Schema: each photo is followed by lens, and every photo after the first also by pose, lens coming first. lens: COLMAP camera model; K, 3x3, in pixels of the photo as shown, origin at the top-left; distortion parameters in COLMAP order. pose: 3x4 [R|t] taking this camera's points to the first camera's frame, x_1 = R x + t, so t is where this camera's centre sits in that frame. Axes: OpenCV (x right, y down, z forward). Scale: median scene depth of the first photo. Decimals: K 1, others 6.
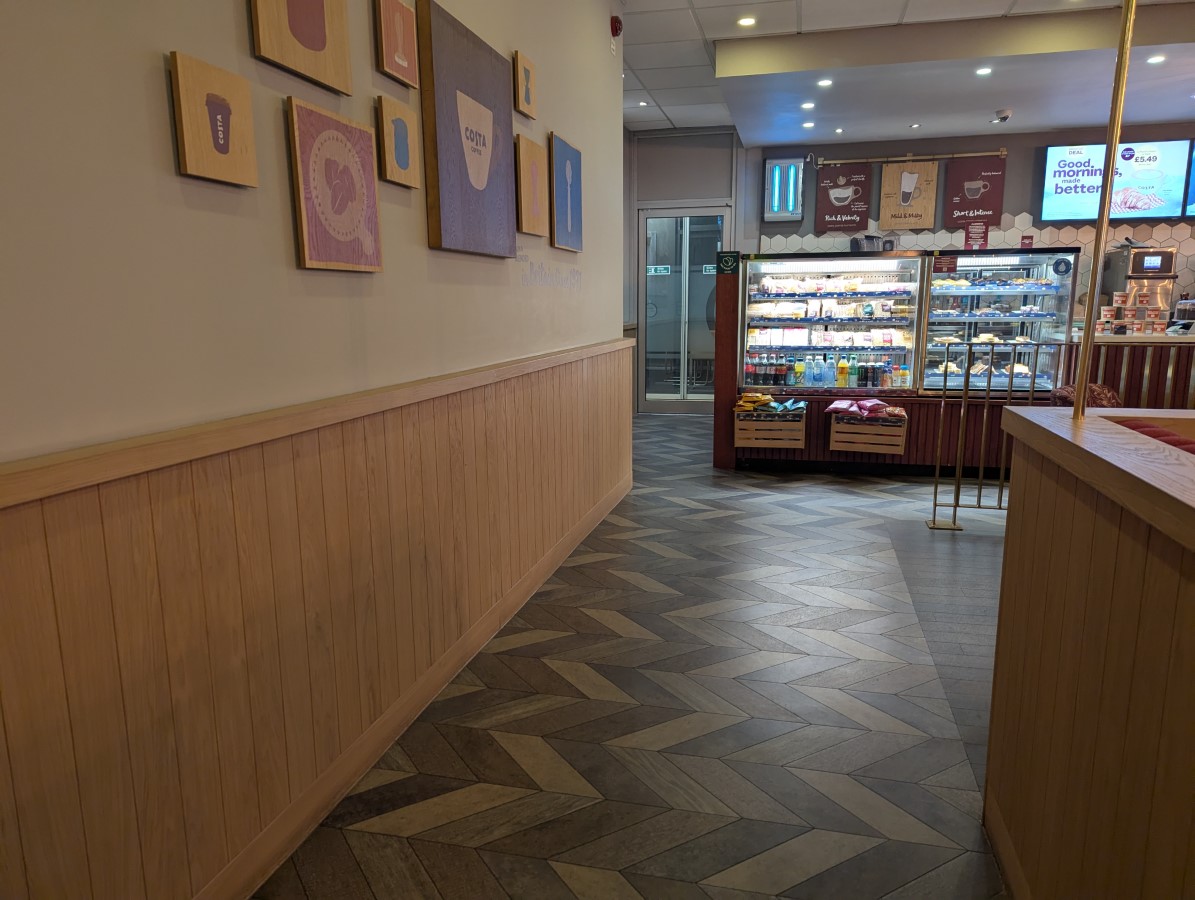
lens RADIAL K [[831.6, 0, 597.4], [0, 831.6, 456.2], [0, 0, 1]] dist [0.076750, -0.062127]
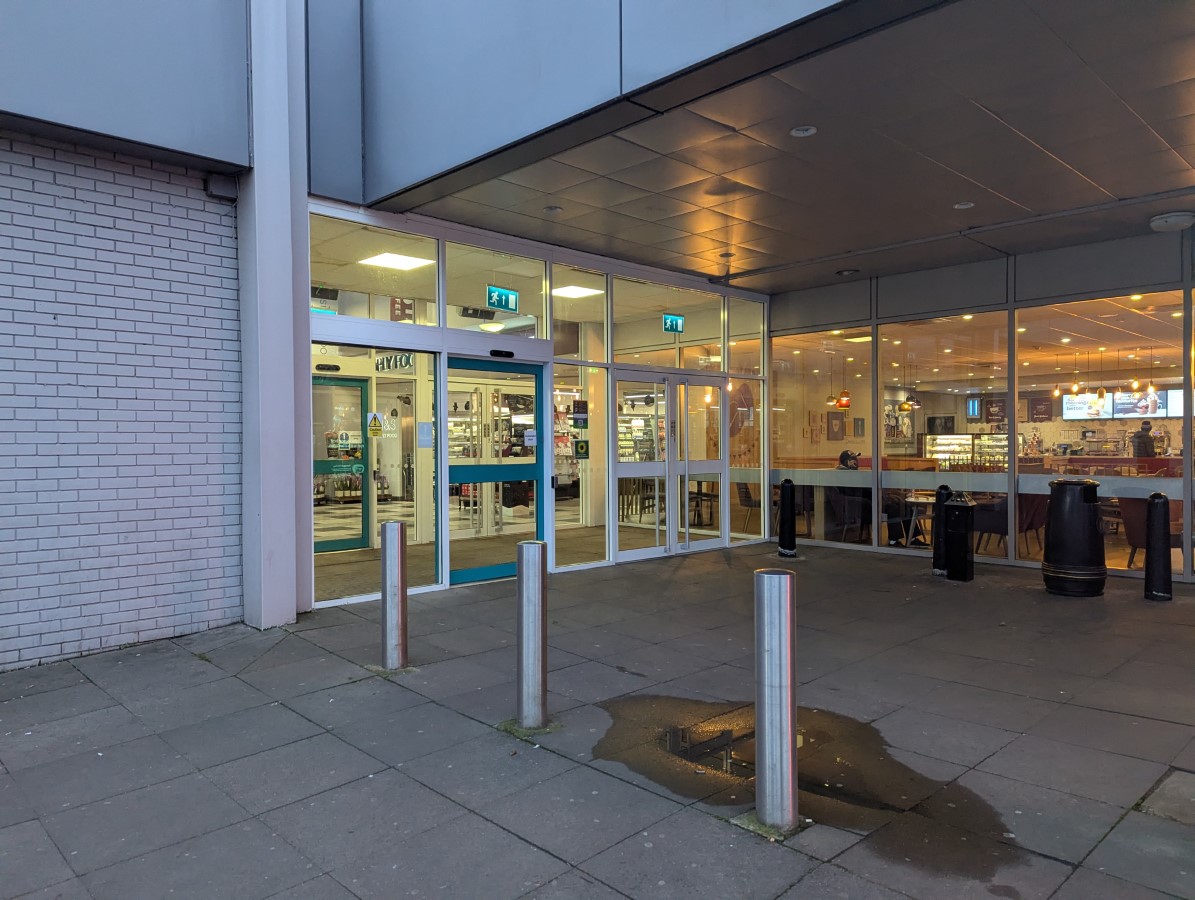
lens RADIAL K [[831.6, 0, 597.4], [0, 831.6, 456.2], [0, 0, 1]] dist [0.076750, -0.062127]
pose [[0.846279, 0.007776, -0.532684, 0.893985], [-0.096117, 0.985714, -0.138311, 0.496462], [0.523998, 0.168250, 0.834936, -2.766205]]
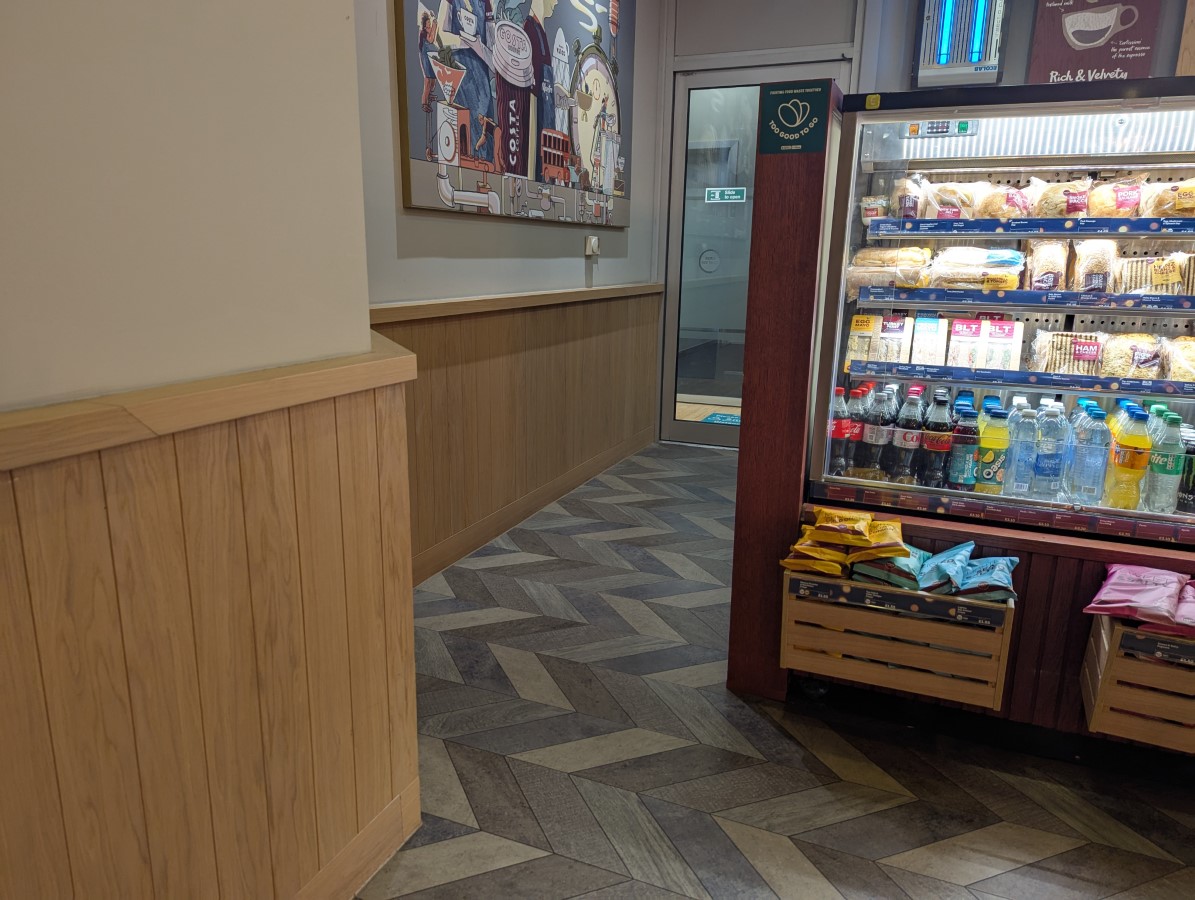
lens RADIAL K [[831.6, 0, 597.4], [0, 831.6, 456.2], [0, 0, 1]] dist [0.076750, -0.062127]
pose [[0.988285, 0.057798, -0.141251, 0.127523], [-0.049863, 0.997006, 0.059091, -0.108768], [0.144243, -0.051356, 0.988209, 0.621738]]
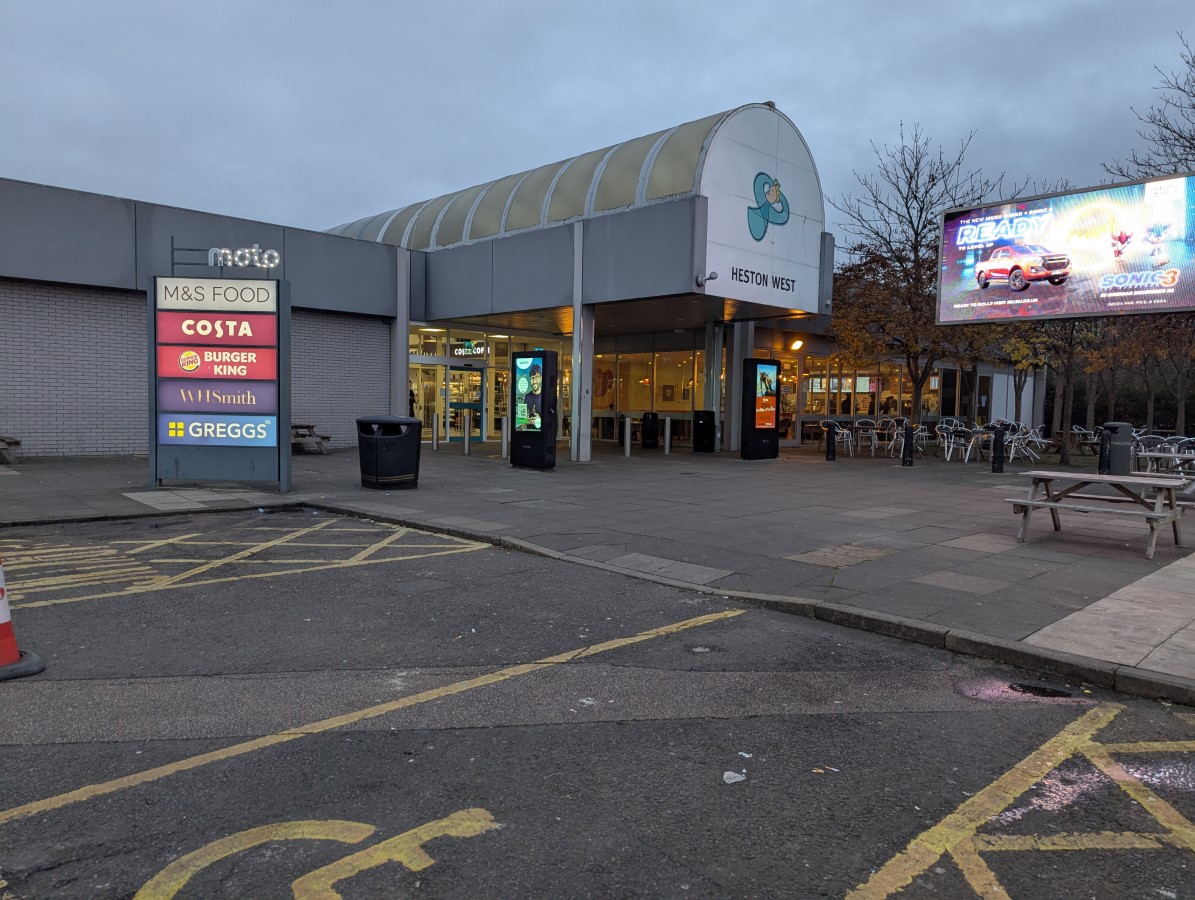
lens RADIAL K [[831.6, 0, 597.4], [0, 831.6, 456.2], [0, 0, 1]] dist [0.076750, -0.062127]
pose [[0.844863, 0.052056, -0.532445, 2.635766], [-0.119946, 0.988349, -0.093698, 0.874330], [0.521364, 0.143027, 0.841263, -4.636809]]
